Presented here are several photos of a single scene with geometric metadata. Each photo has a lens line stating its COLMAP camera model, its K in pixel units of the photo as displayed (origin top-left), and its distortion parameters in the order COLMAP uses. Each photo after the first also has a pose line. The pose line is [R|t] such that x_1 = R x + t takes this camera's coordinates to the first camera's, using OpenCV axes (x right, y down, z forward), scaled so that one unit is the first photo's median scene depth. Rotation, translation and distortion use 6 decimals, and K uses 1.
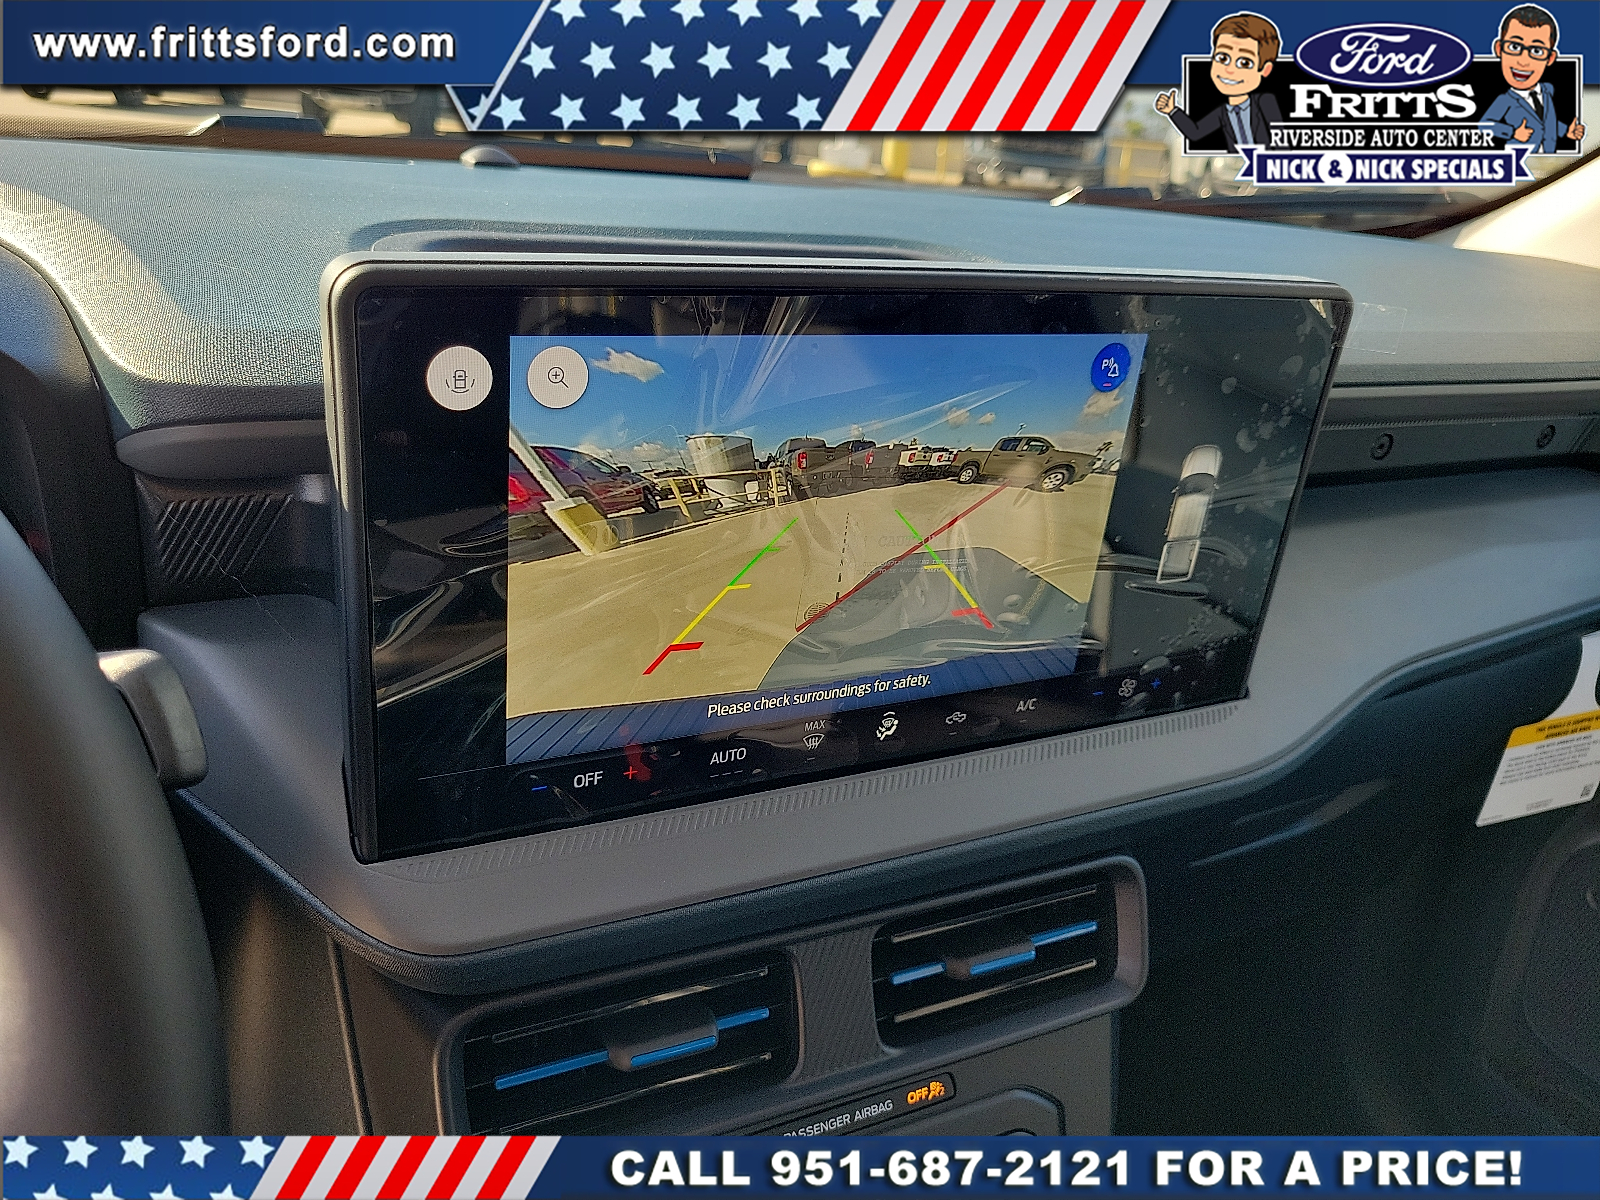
lens RADIAL K [[1208.4, 0, 795.8], [0, 1208.4, 596.9], [0, 0, 1]] dist [0.006269, 0.007703]
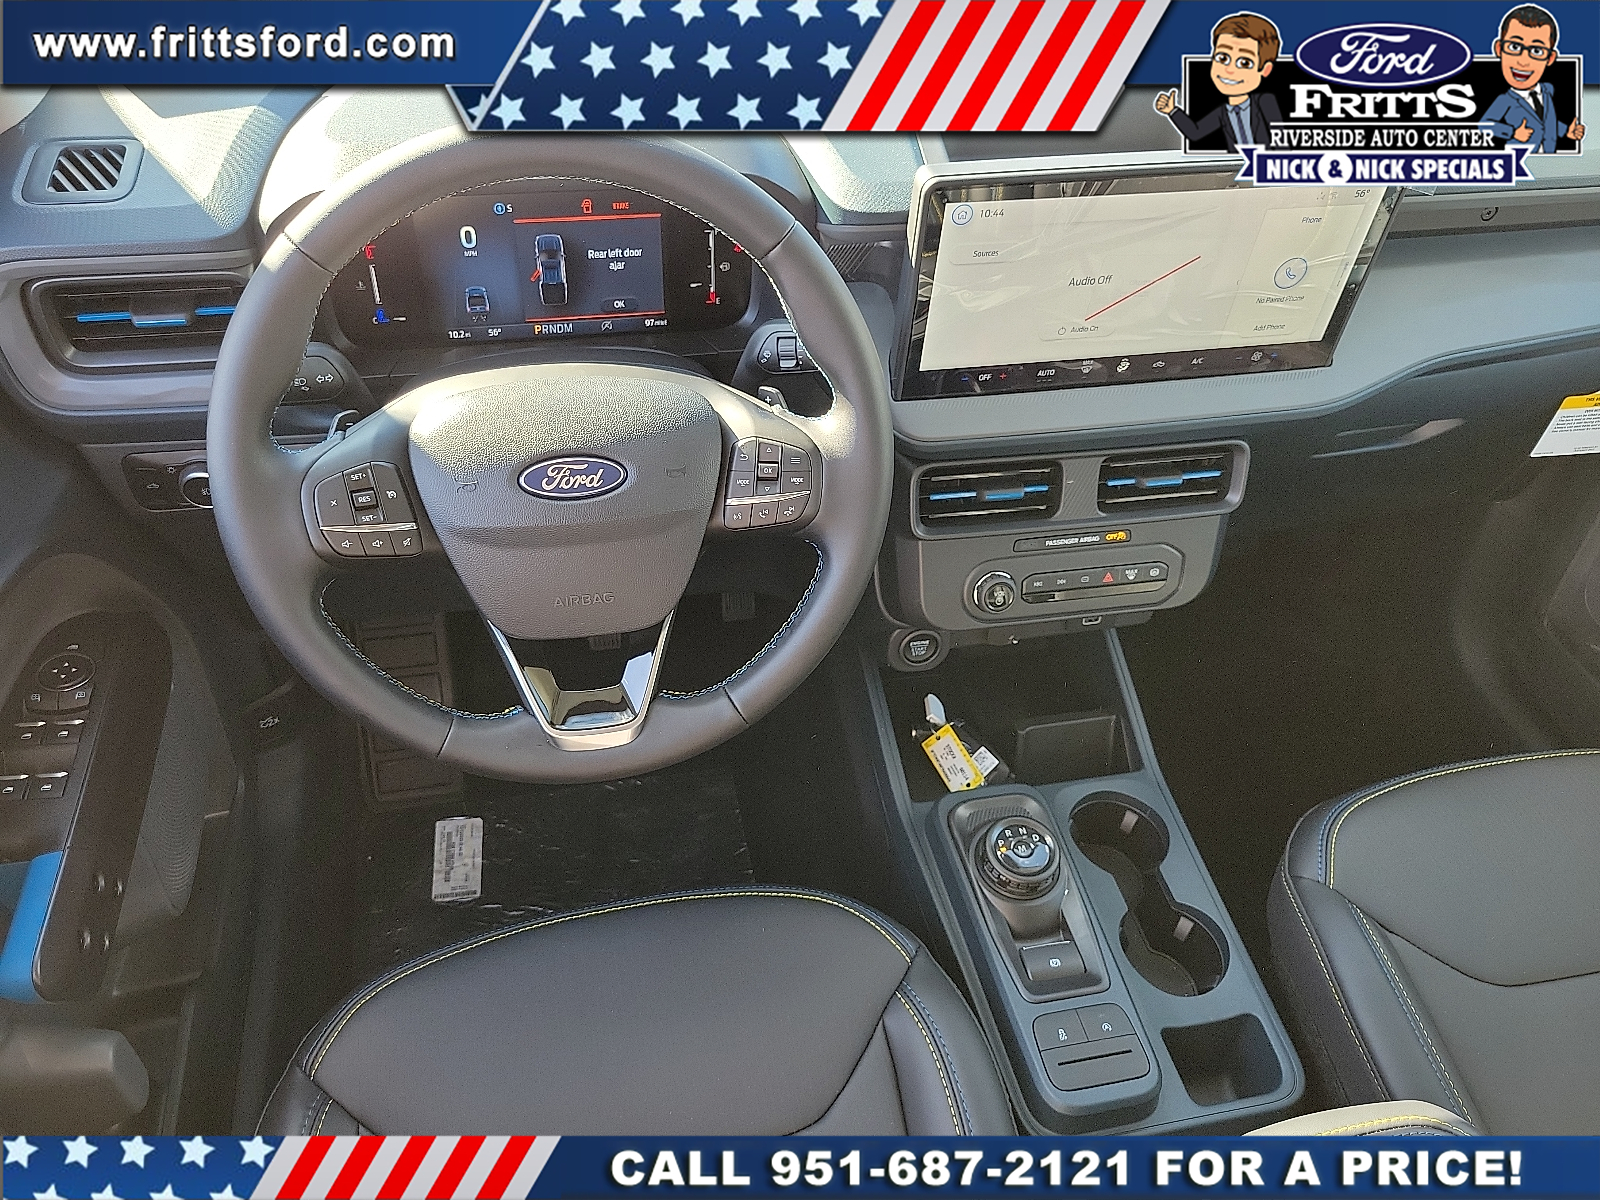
lens RADIAL K [[1208.4, 0, 802.2], [0, 1208.4, 588.8], [0, 0, 1]] dist [0.006269, 0.007703]
pose [[0.969526, 0.144630, -0.197739, 0.005345], [-0.068021, 0.934325, 0.349871, -0.221577], [0.235355, -0.325758, 0.915691, -1.155395]]
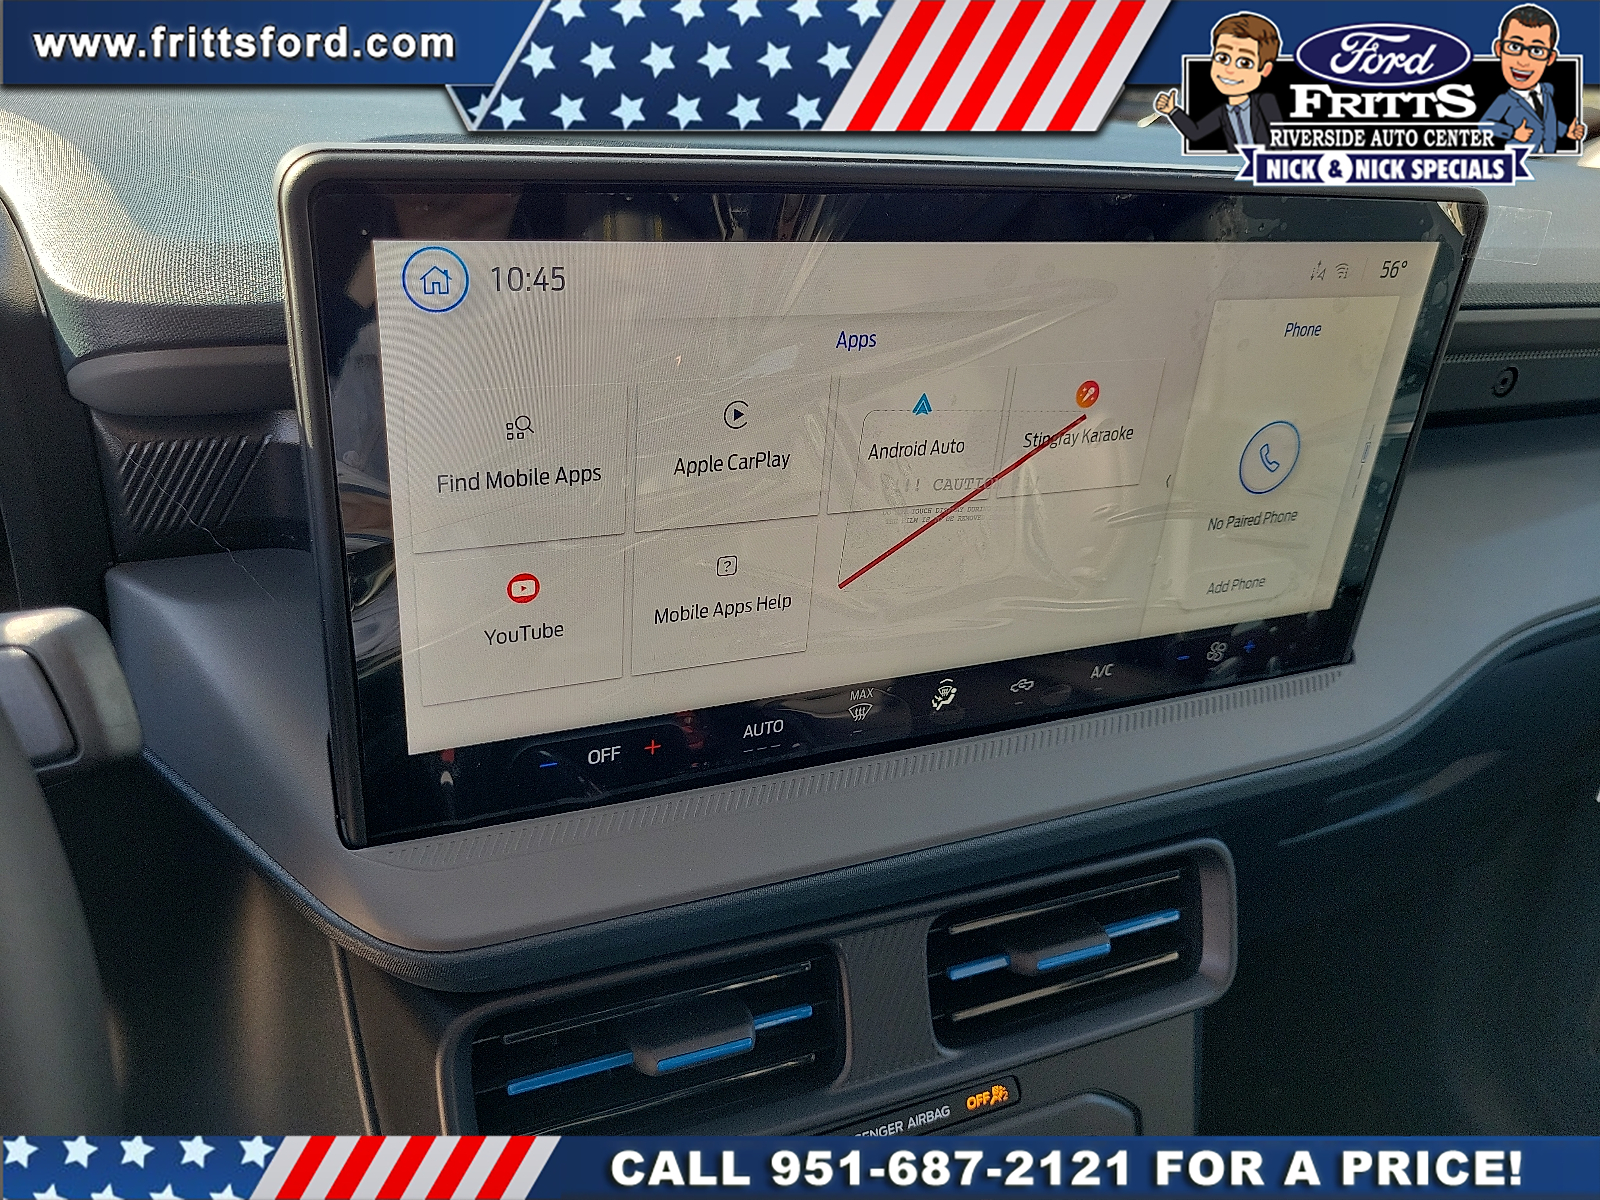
lens RADIAL K [[1208.4, 0, 808.7], [0, 1208.4, 608.3], [0, 0, 1]] dist [0.006269, 0.007703]
pose [[0.998897, -0.001938, -0.046925, 0.017456], [0.003818, 0.999192, 0.039999, 0.007087], [0.046810, -0.040134, 0.998097, 0.106897]]
